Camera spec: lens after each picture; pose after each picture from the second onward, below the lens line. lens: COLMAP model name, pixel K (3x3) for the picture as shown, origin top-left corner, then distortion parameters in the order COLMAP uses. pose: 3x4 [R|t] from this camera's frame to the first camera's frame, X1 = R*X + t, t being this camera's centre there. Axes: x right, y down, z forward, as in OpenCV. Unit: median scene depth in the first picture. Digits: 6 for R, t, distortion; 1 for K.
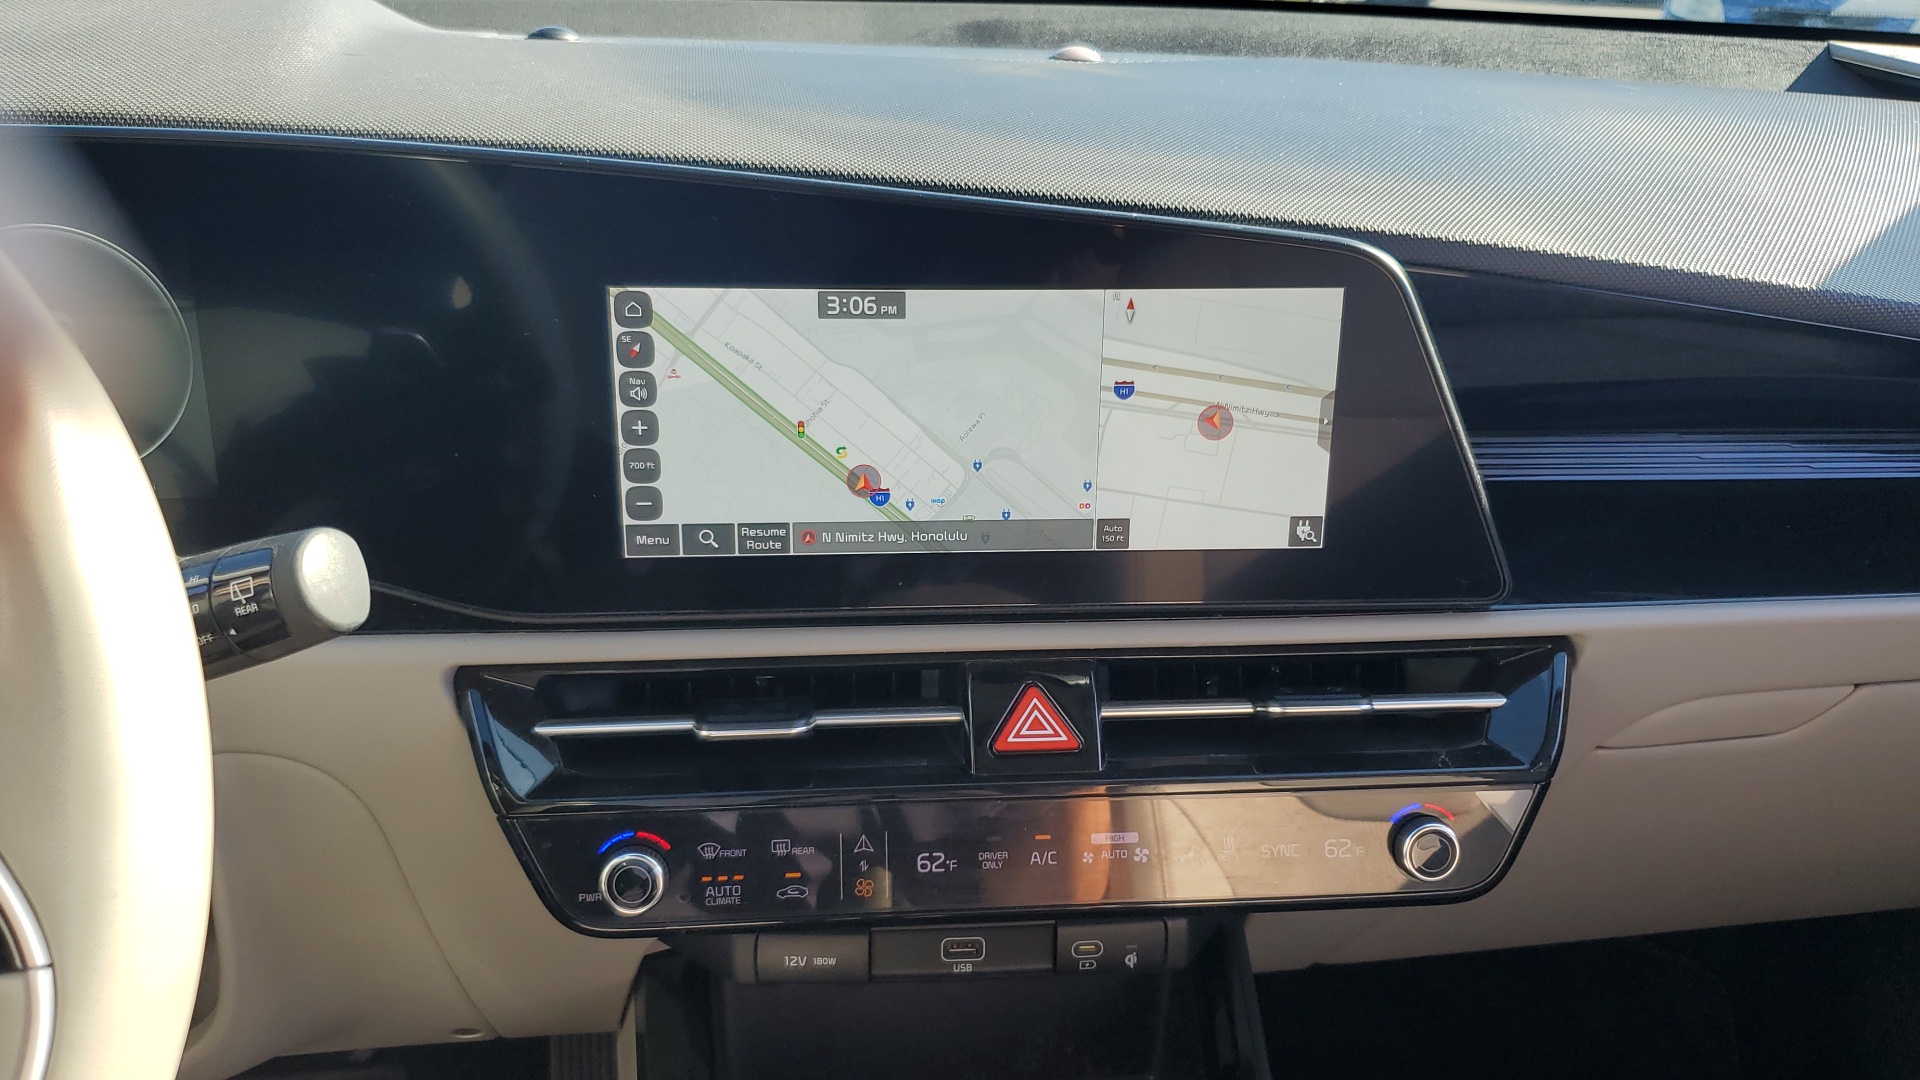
lens RADIAL K [[1497.8, 0, 958.3], [0, 1497.8, 534.6], [0, 0, 1]] dist [-0.013936, 0.013100]
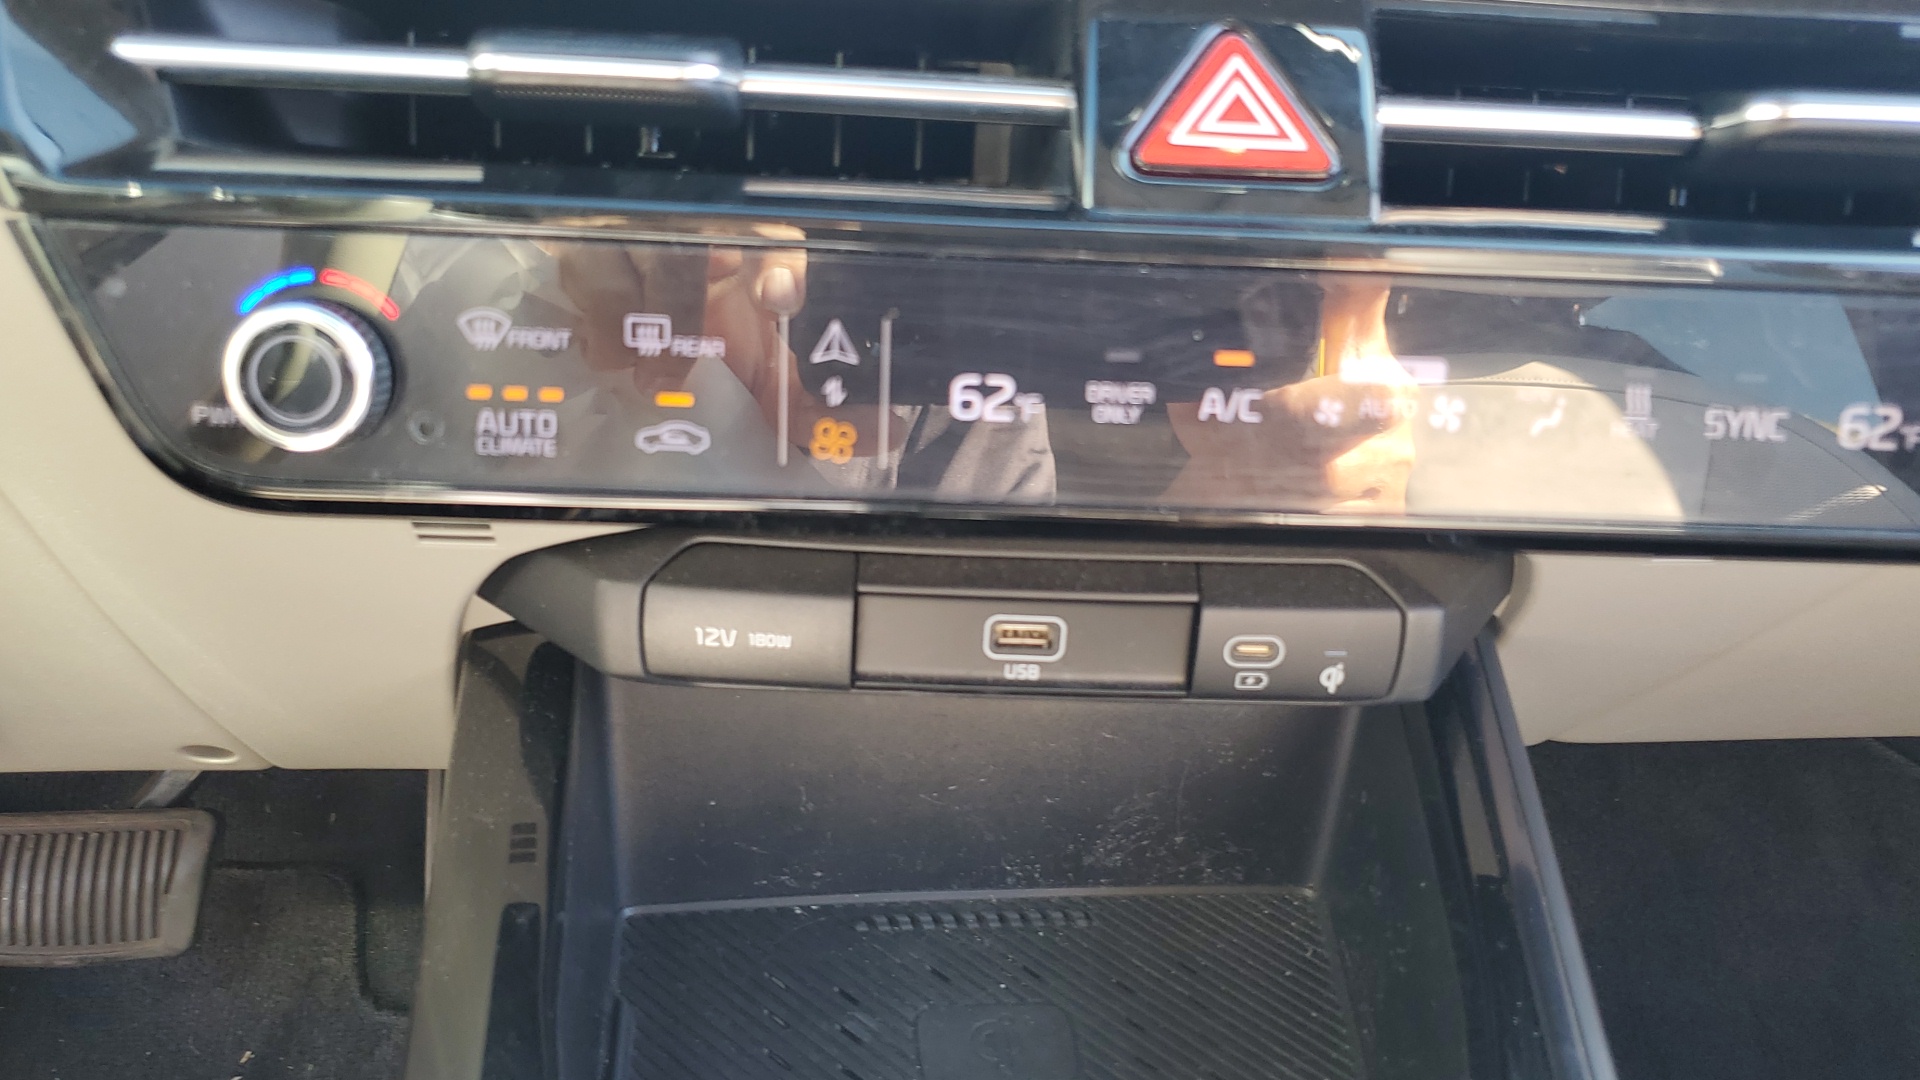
lens RADIAL K [[1497.8, 0, 978.0], [0, 1497.8, 549.4], [0, 0, 1]] dist [-0.013936, 0.013100]
pose [[0.997840, 0.064826, -0.010603, -0.011805], [-0.062840, 0.989079, 0.133318, 0.200457], [0.019130, -0.132364, 0.991017, 0.535567]]
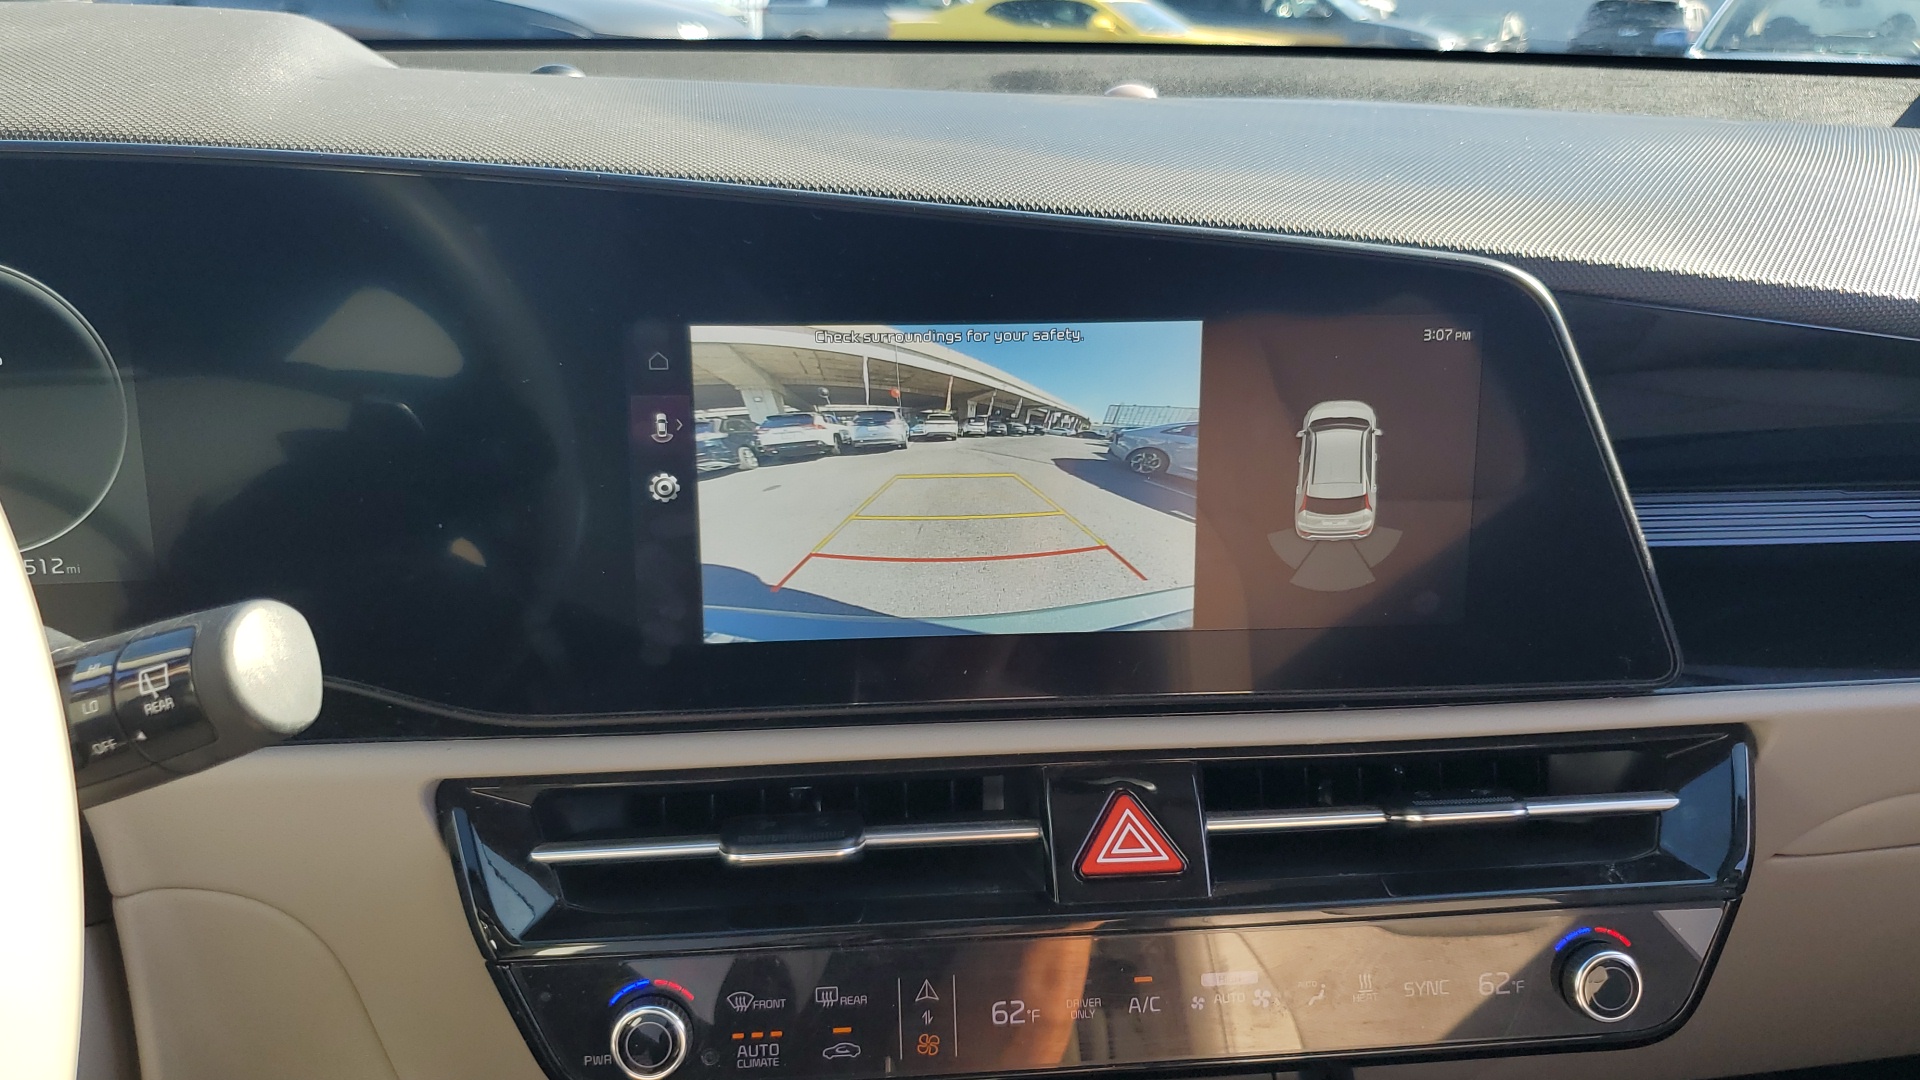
lens RADIAL K [[1497.8, 0, 947.4], [0, 1497.8, 522.7], [0, 0, 1]] dist [-0.013936, 0.013100]
pose [[0.999838, -0.016974, -0.005928, -0.041722], [0.016426, 0.996447, -0.082610, 0.017297], [0.007309, 0.082500, 0.996564, 0.150770]]
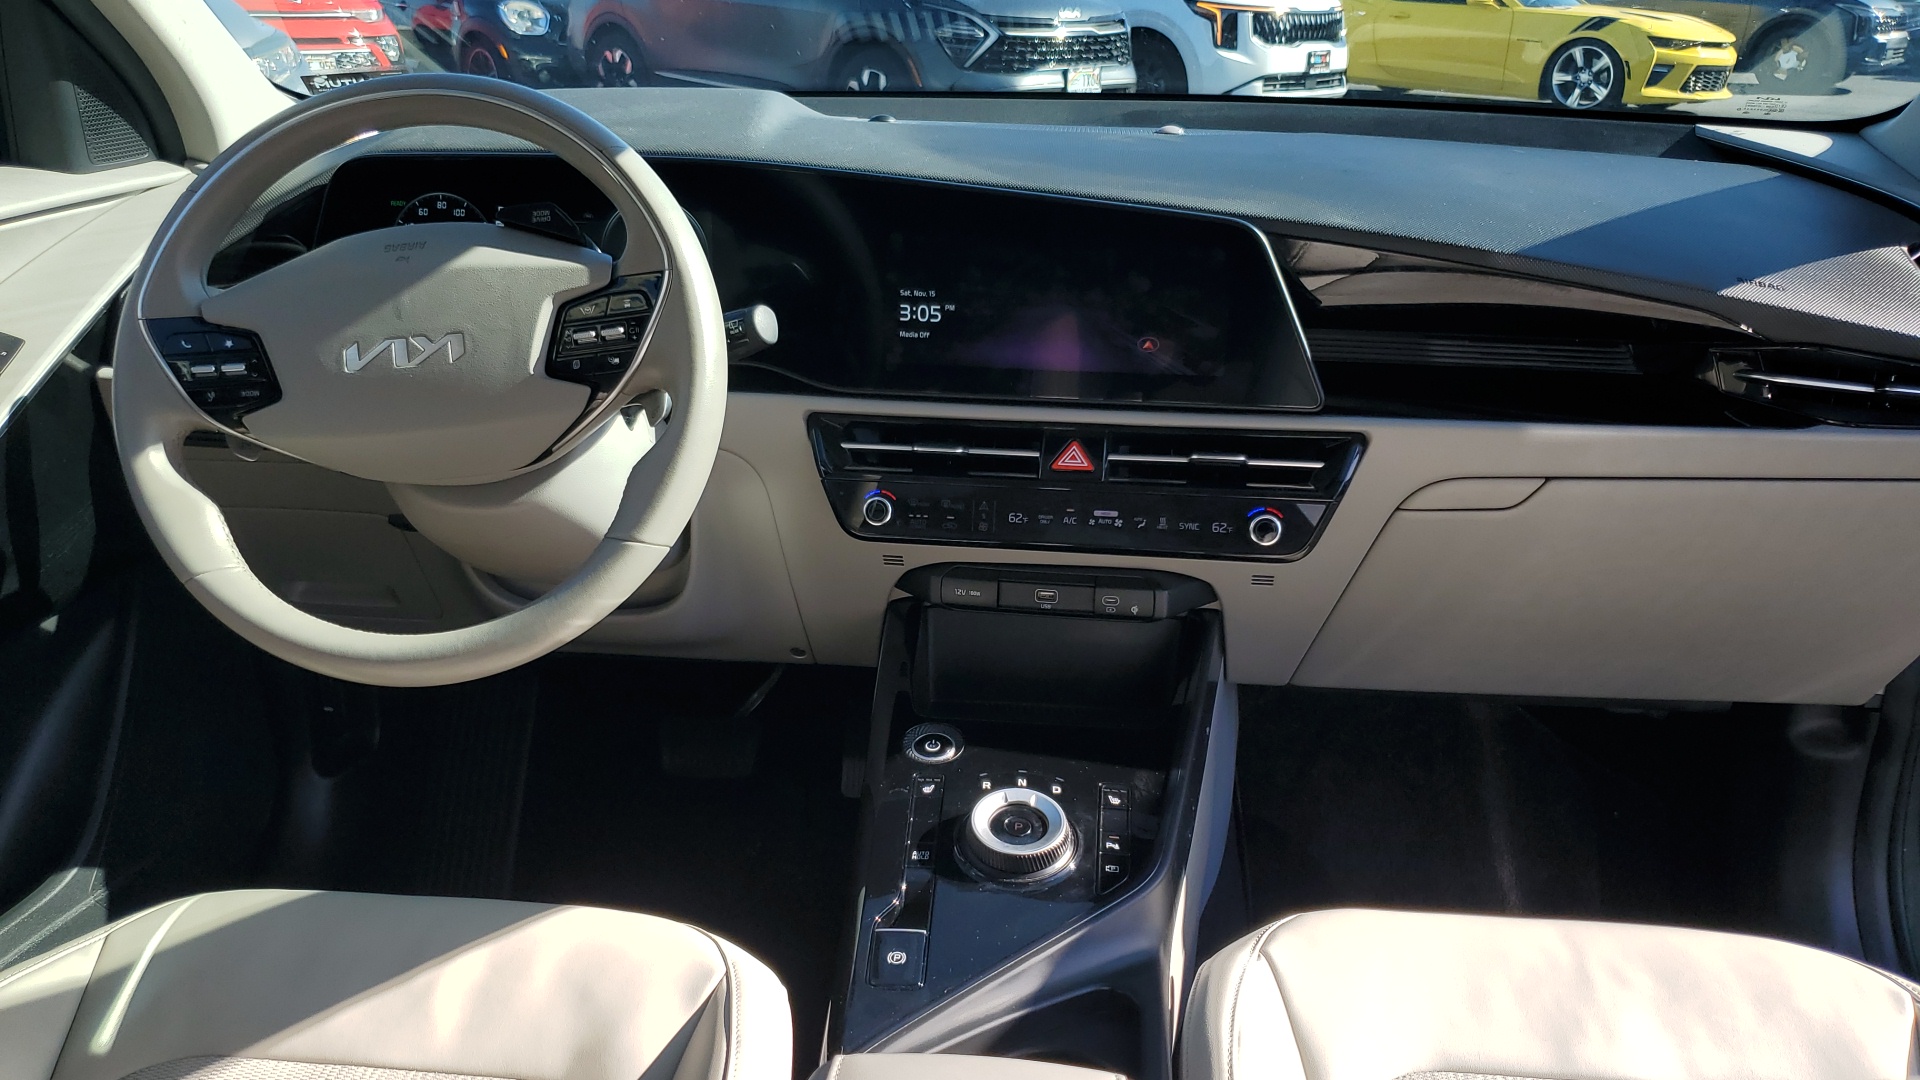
lens RADIAL K [[1497.8, 0, 953.0], [0, 1497.8, 613.9], [0, 0, 1]] dist [-0.013936, 0.013100]
pose [[0.968809, 0.079082, -0.234850, 0.390093], [-0.077933, 0.996858, 0.014183, 0.322951], [0.235234, 0.004562, 0.971928, -1.029775]]
